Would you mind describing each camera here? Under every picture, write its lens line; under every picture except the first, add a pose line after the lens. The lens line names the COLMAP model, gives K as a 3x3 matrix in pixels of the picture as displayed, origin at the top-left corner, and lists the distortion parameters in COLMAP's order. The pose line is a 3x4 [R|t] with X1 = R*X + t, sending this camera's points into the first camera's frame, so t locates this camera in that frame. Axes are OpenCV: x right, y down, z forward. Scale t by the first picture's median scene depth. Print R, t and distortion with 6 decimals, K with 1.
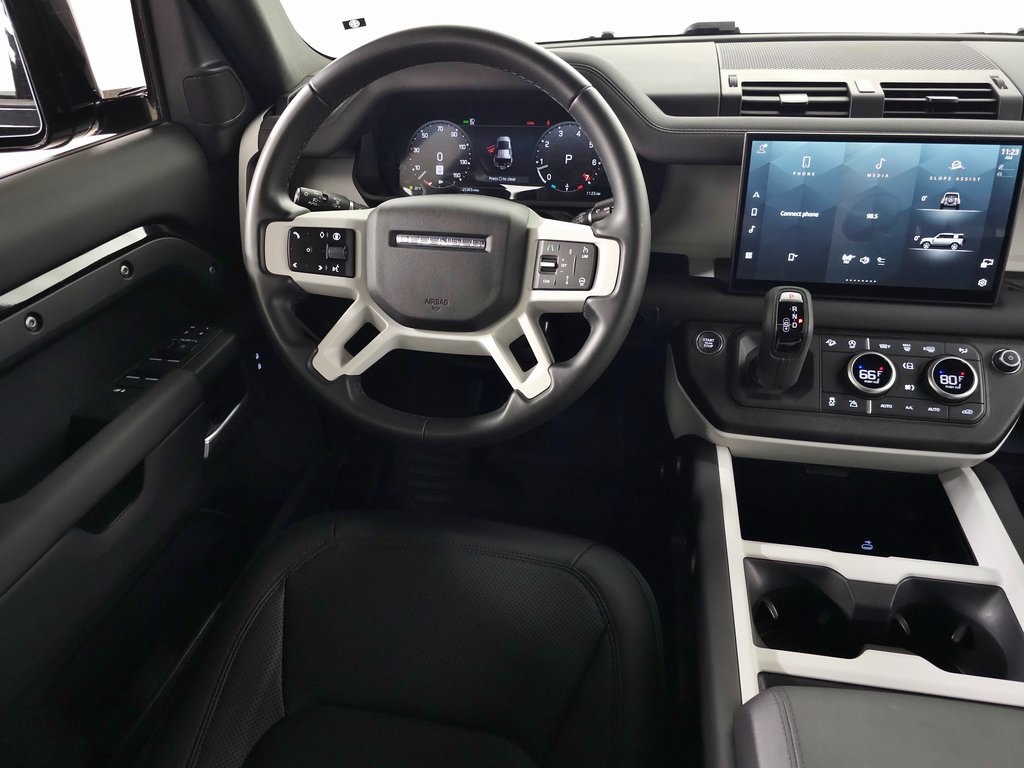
lens RADIAL K [[704.8, 0, 517.3], [0, 704.8, 381.8], [0, 0, 1]] dist [0.049918, -0.057363]
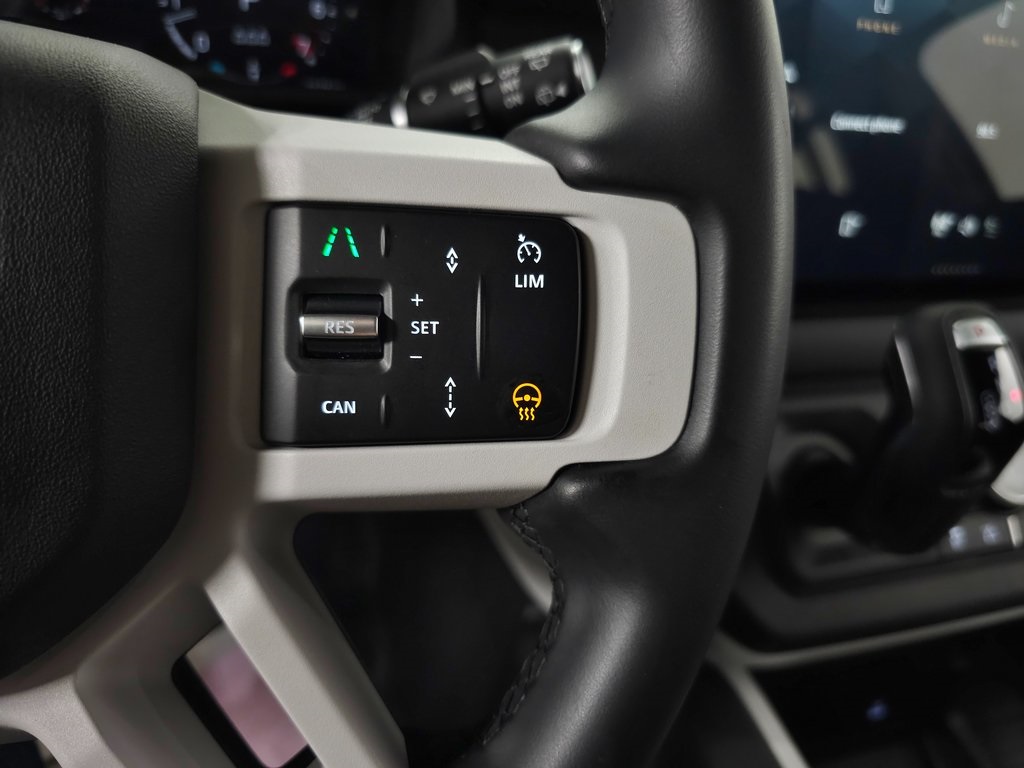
lens RADIAL K [[709.0, 0, 509.2], [0, 709.0, 382.1], [0, 0, 1]] dist [0.061944, -0.106524]
pose [[0.891704, -0.143179, 0.429376, 0.000681], [0.123553, 0.989619, 0.073409, -0.142672], [-0.435429, -0.012409, 0.900137, 0.715118]]
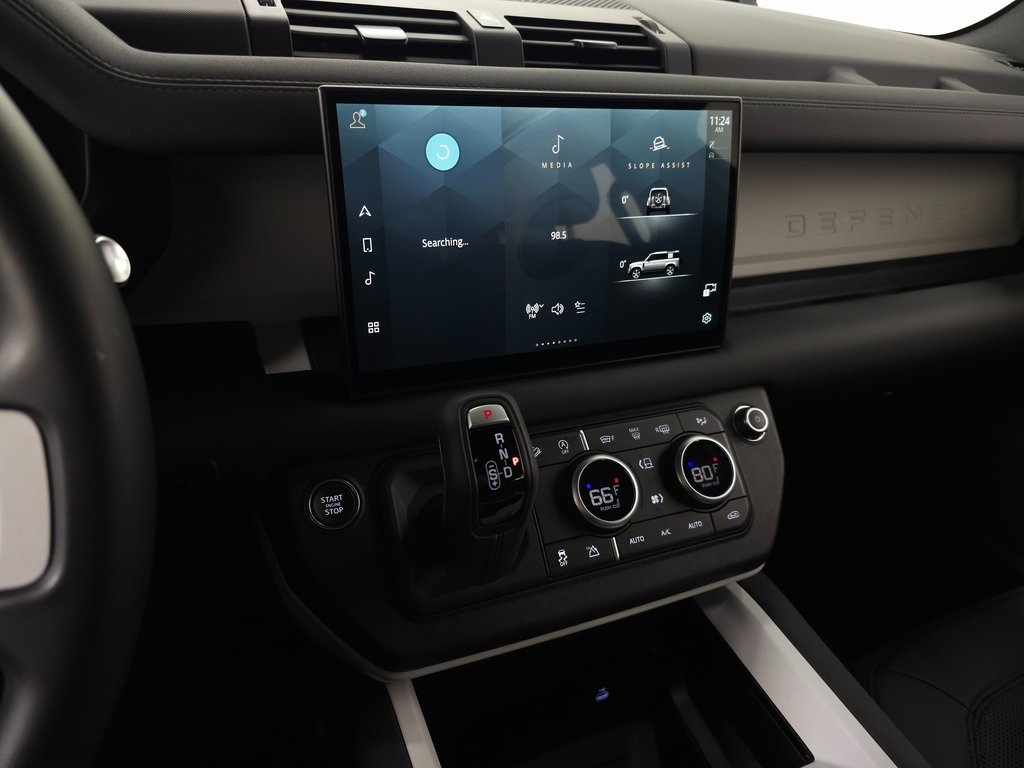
lens RADIAL K [[709.0, 0, 509.2], [0, 709.0, 382.1], [0, 0, 1]] dist [0.061944, -0.106524]
pose [[0.826135, -0.199164, 0.527101, 0.130804], [0.197171, 0.978489, 0.060690, -0.156592], [-0.527849, 0.053791, 0.847633, 0.527186]]
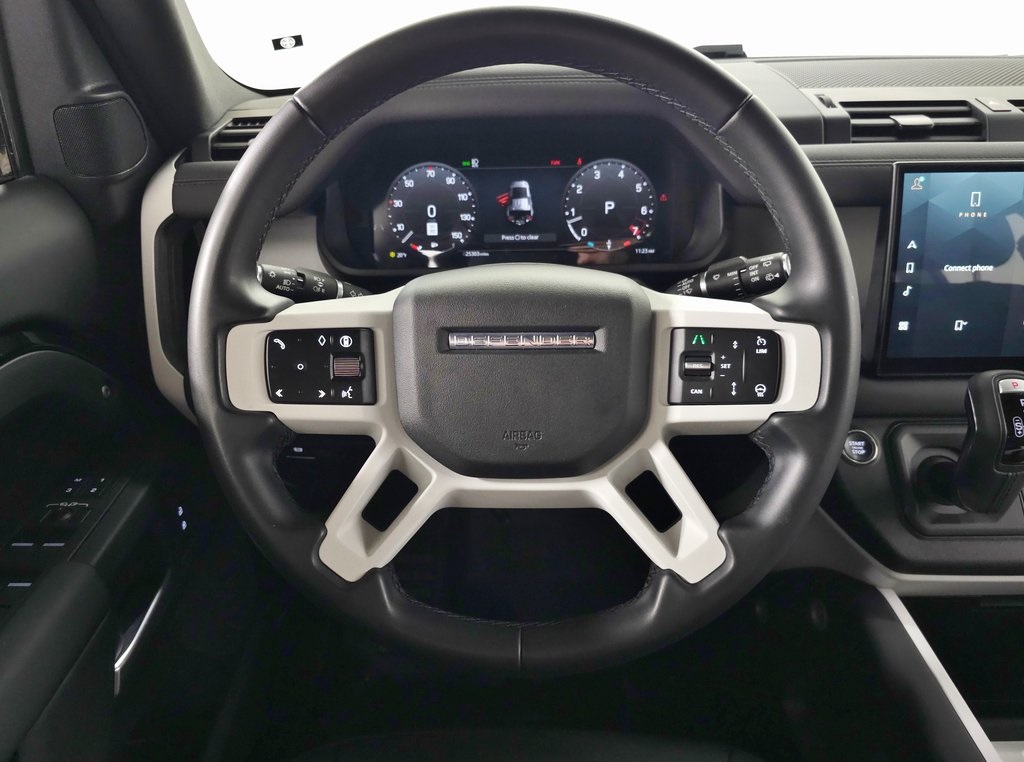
lens RADIAL K [[719.0, 0, 512.0], [0, 719.0, 381.0], [0, 0, 1]] dist [0.040976, -0.056004]
pose [[0.984496, -0.073862, 0.159096, -0.202477], [0.085521, 0.994032, -0.067718, -0.109409], [-0.153145, 0.080274, 0.984938, 0.341448]]
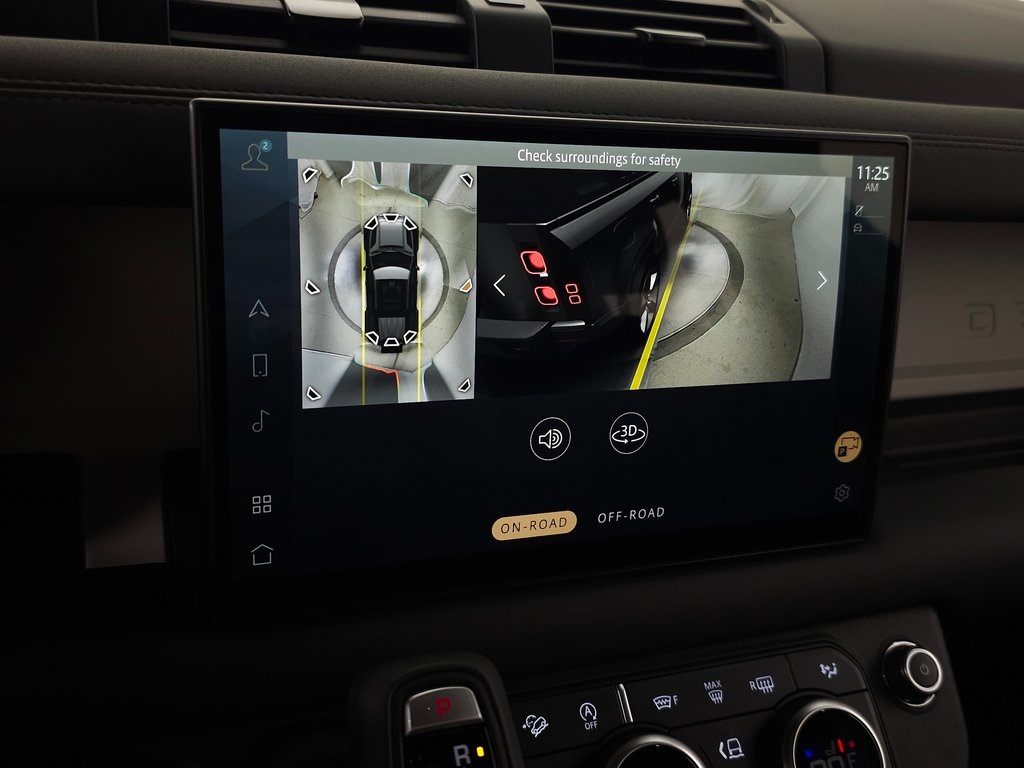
lens RADIAL K [[1038.3, 0, 515.0], [0, 1038.3, 381.6], [0, 0, 1]] dist [0.006736, -0.000470]
pose [[0.841996, -0.107743, 0.528616, 0.198912], [0.145017, 0.988992, -0.029411, -0.208544], [-0.519628, 0.101423, 0.848352, 0.593305]]
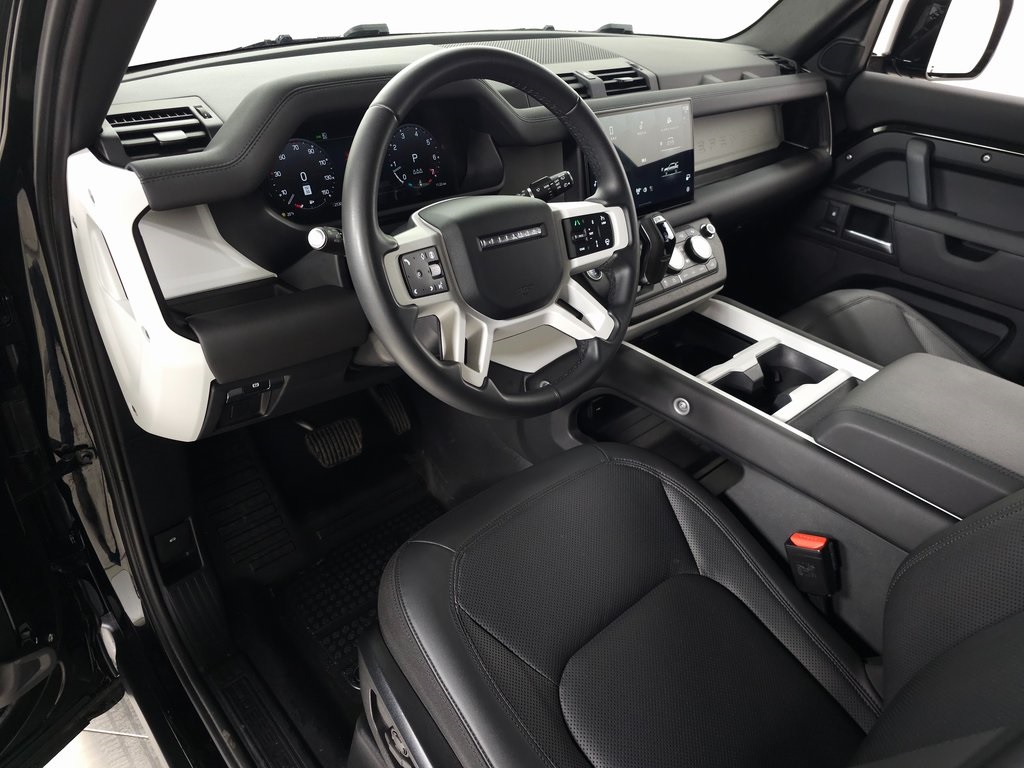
lens RADIAL K [[704.8, 0, 517.3], [0, 704.8, 381.8], [0, 0, 1]] dist [0.049918, -0.057363]
pose [[0.587355, -0.377582, 0.715853, -0.926780], [0.357754, 0.914523, 0.188836, -0.181555], [-0.725965, 0.145185, 0.672232, 0.240987]]
